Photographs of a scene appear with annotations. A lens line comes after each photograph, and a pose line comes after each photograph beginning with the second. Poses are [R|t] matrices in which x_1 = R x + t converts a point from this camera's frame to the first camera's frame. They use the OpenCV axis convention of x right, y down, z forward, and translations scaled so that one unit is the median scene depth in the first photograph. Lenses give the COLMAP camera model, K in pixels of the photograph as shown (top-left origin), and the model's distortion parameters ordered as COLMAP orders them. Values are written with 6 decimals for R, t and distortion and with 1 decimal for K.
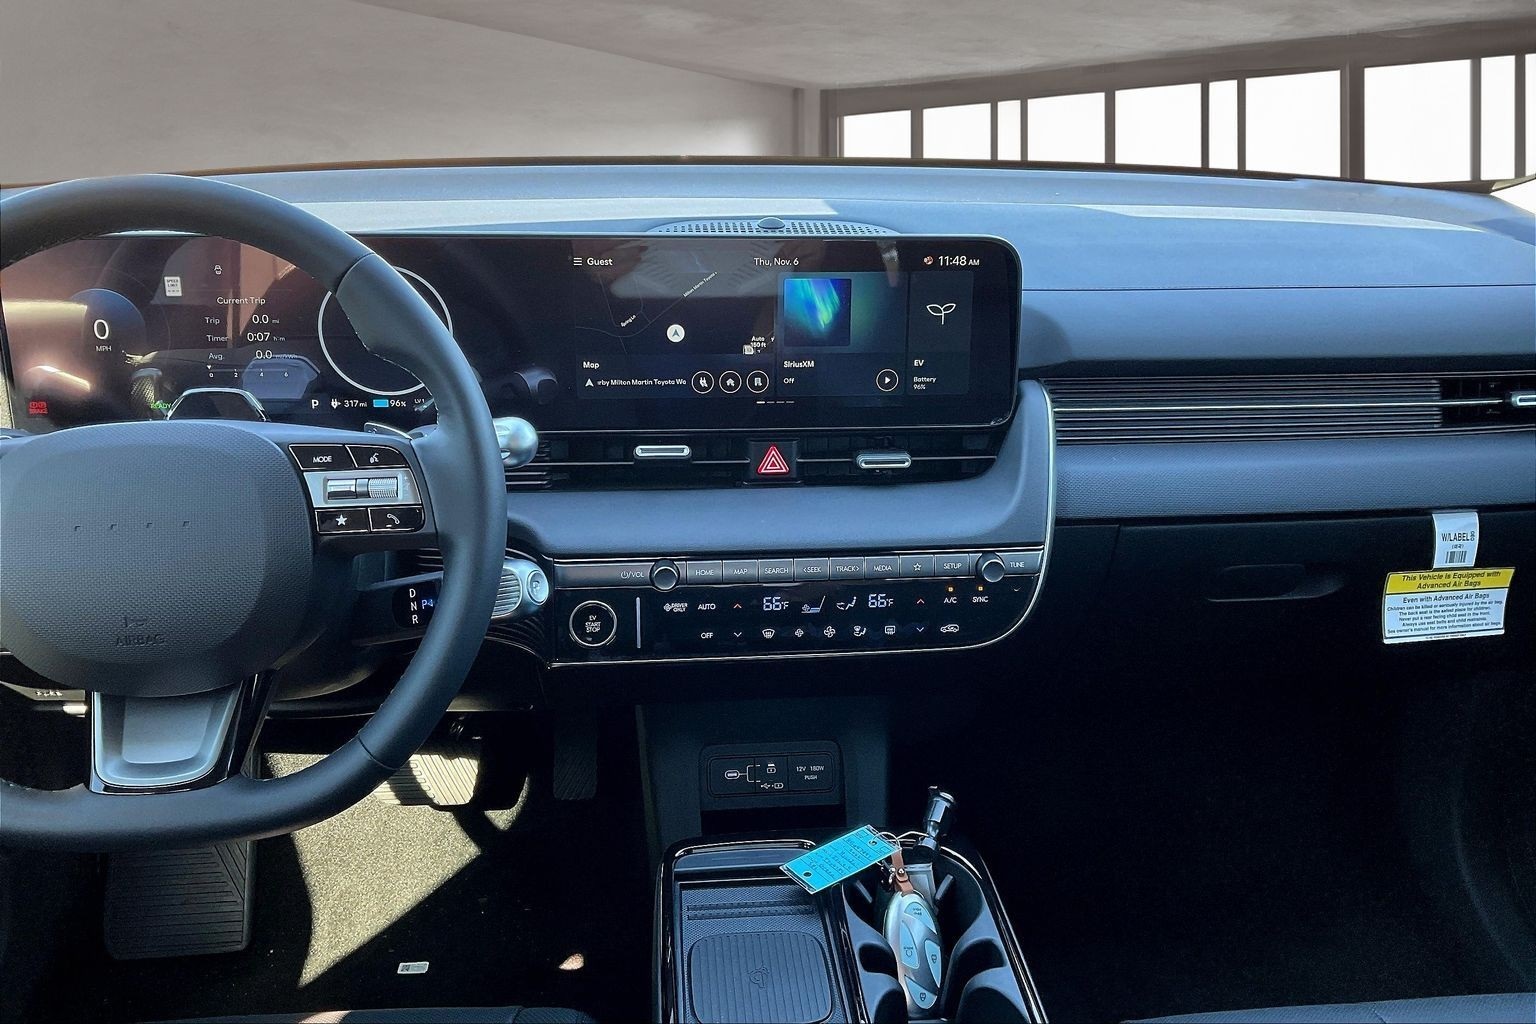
lens RADIAL K [[1334.8, 0, 767.4], [0, 1334.8, 491.4], [0, 0, 1]] dist [0.131244, -0.329768]
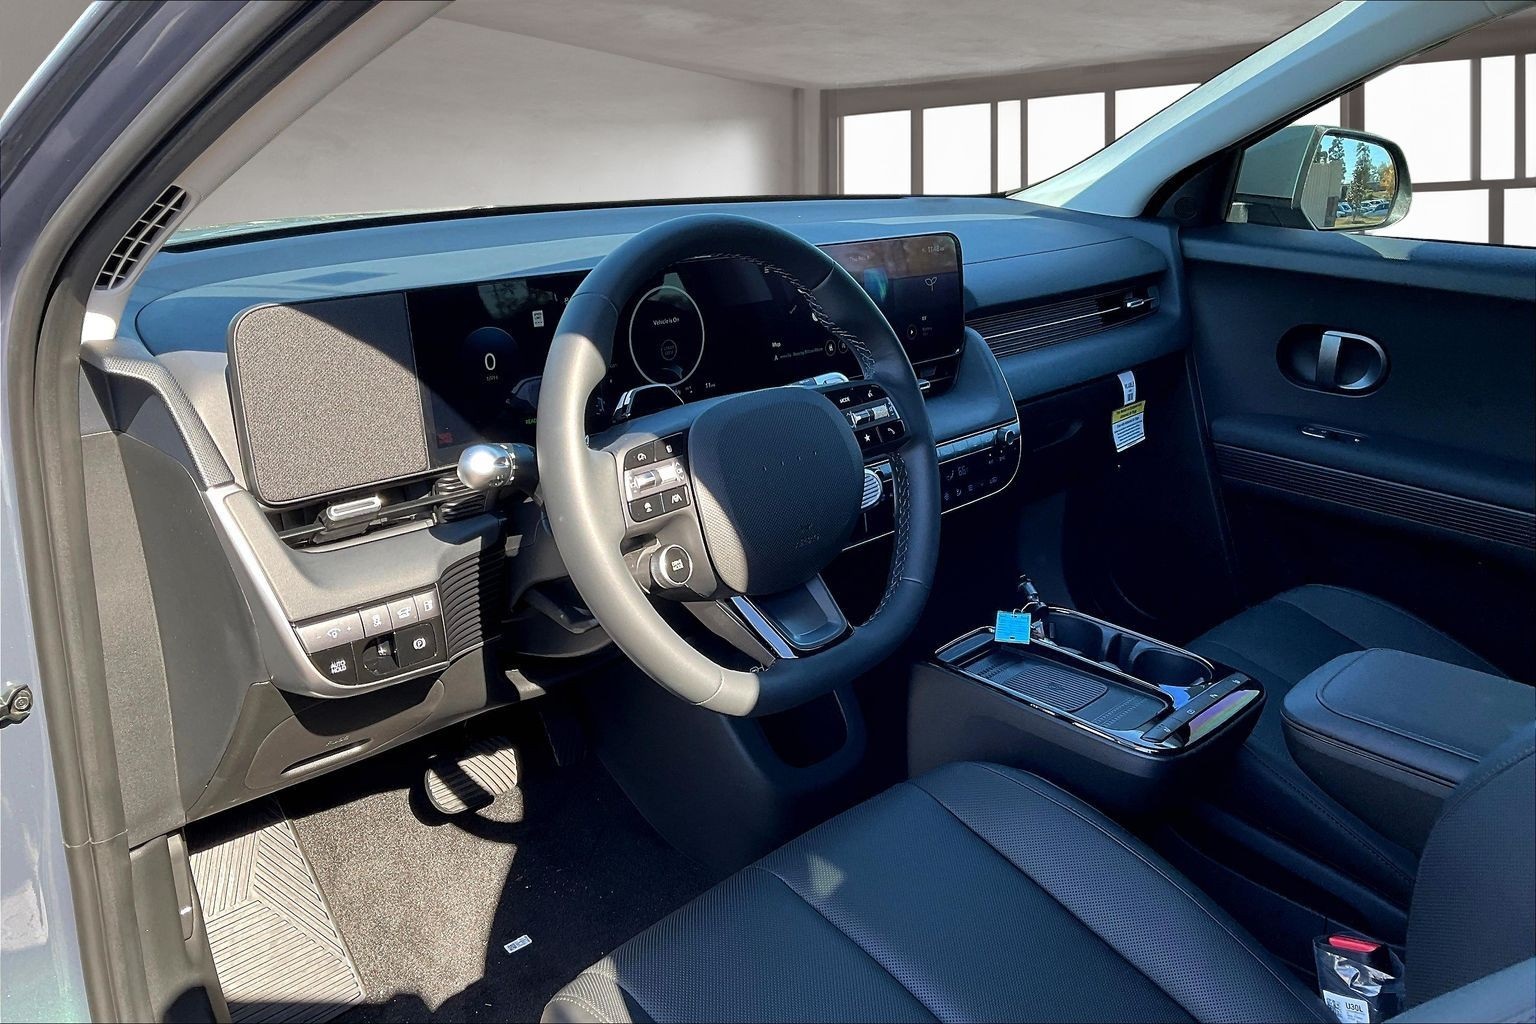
lens RADIAL K [[1334.8, 0, 767.4], [0, 1334.8, 491.4], [0, 0, 1]] dist [0.131244, -0.329768]
pose [[0.743282, -0.193809, 0.640289, -1.053600], [0.227267, 0.973345, 0.030799, 0.007602], [-0.629191, 0.122624, 0.767516, -0.025963]]
